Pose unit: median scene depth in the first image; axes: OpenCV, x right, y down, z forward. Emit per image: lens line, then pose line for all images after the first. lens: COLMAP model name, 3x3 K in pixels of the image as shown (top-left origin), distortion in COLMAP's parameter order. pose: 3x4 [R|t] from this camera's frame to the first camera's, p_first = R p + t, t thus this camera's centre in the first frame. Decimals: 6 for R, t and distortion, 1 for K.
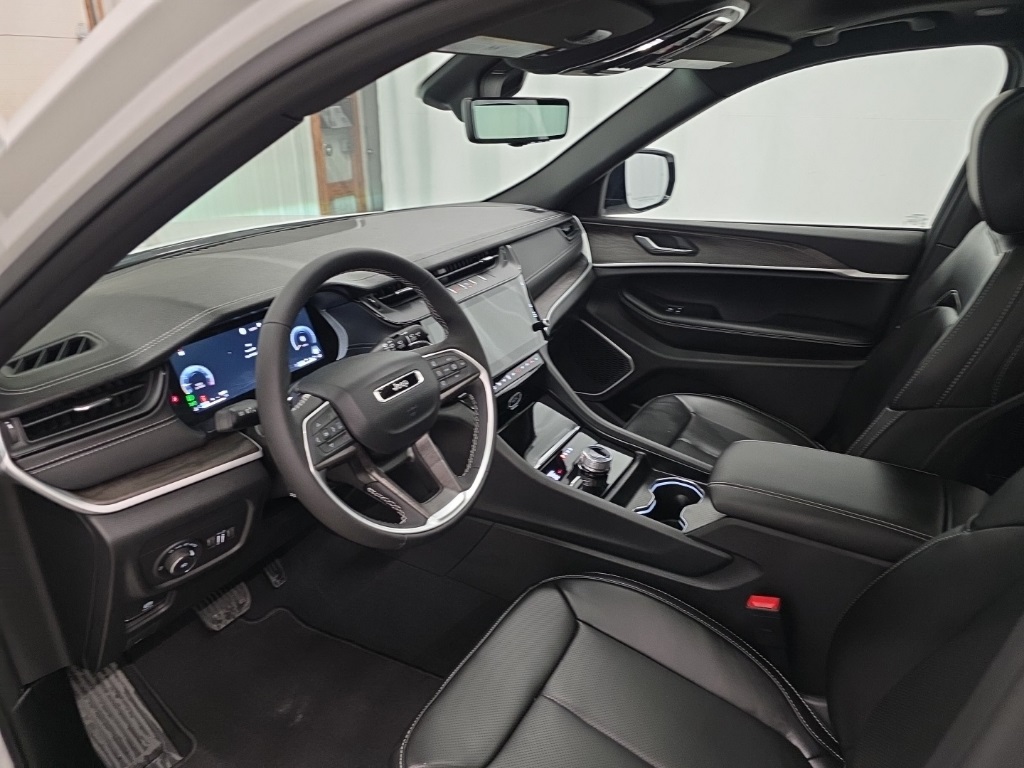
lens RADIAL K [[684.3, 0, 514.0], [0, 684.3, 383.4], [0, 0, 1]] dist [0.045411, -0.032998]
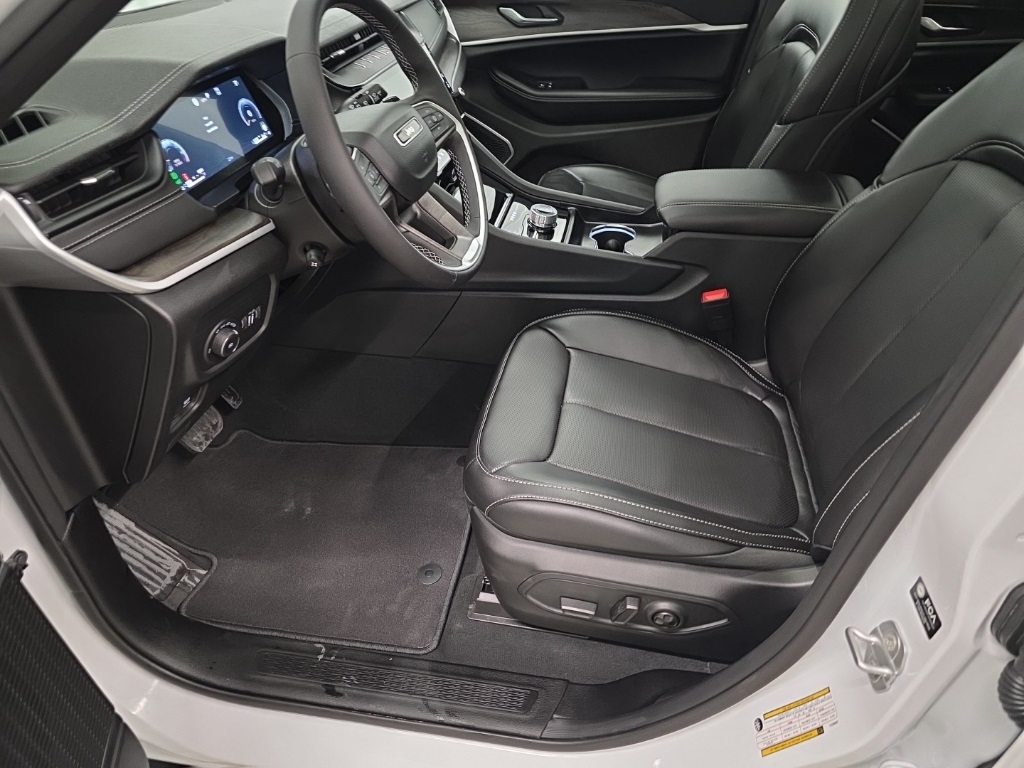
lens RADIAL K [[684.3, 0, 516.1], [0, 684.3, 383.0], [0, 0, 1]] dist [0.045411, -0.032998]
pose [[0.933067, -0.213205, 0.289707, -0.340716], [0.147764, 0.961501, 0.231695, 0.128008], [-0.327952, -0.173379, 0.928648, -0.040161]]
